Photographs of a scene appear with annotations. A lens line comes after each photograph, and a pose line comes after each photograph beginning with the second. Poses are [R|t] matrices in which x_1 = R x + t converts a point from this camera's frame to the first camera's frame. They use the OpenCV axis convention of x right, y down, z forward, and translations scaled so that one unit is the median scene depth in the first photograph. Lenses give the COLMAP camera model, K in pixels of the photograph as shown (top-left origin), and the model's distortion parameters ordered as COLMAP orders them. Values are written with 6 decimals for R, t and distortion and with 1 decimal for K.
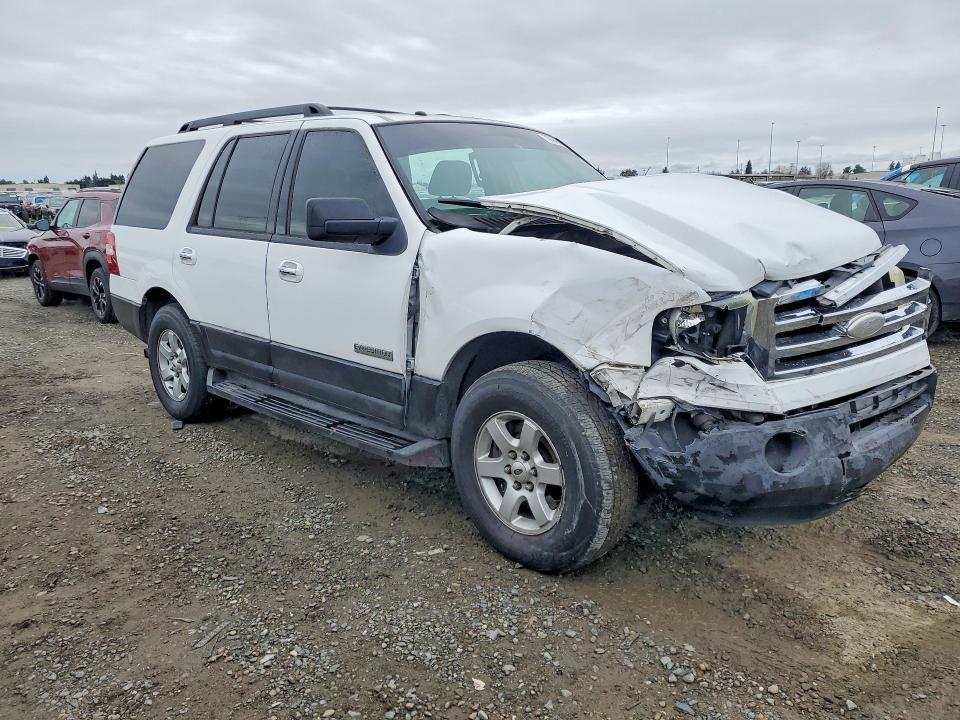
lens RADIAL K [[750.5, 0, 480.0], [0, 750.5, 360.0], [0, 0, 1]] dist [0.033759, 0.000979]
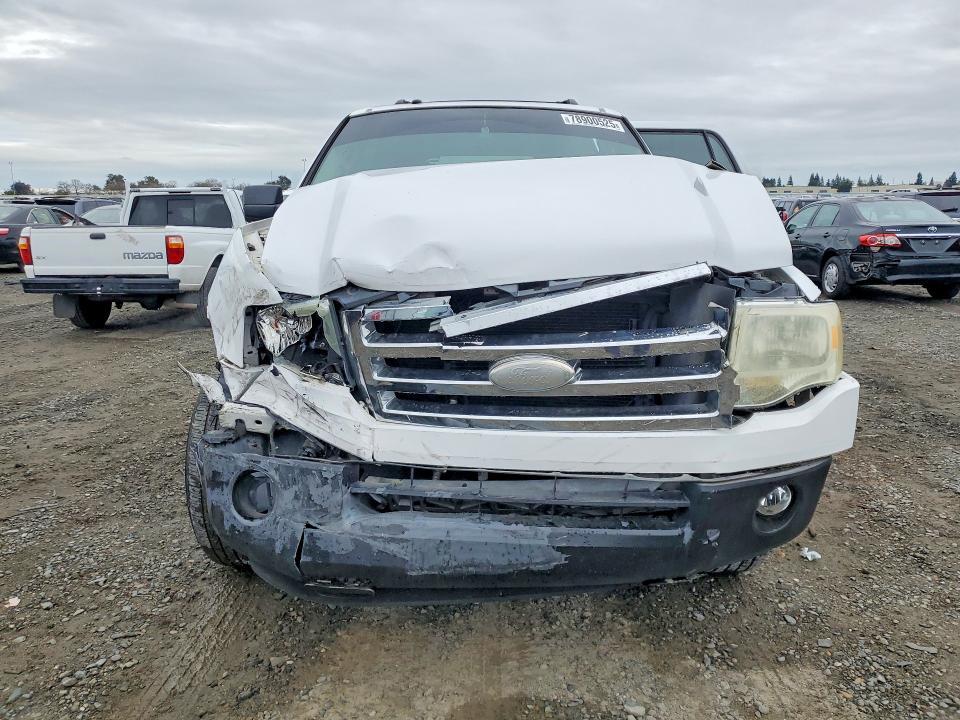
lens RADIAL K [[750.5, 0, 480.0], [0, 750.5, 360.0], [0, 0, 1]] dist [0.033759, 0.000979]
pose [[0.691403, 0.164822, -0.703417, 0.725251], [-0.166651, 0.983757, 0.066707, -0.074056], [0.702987, 0.071104, 0.707640, 0.383969]]
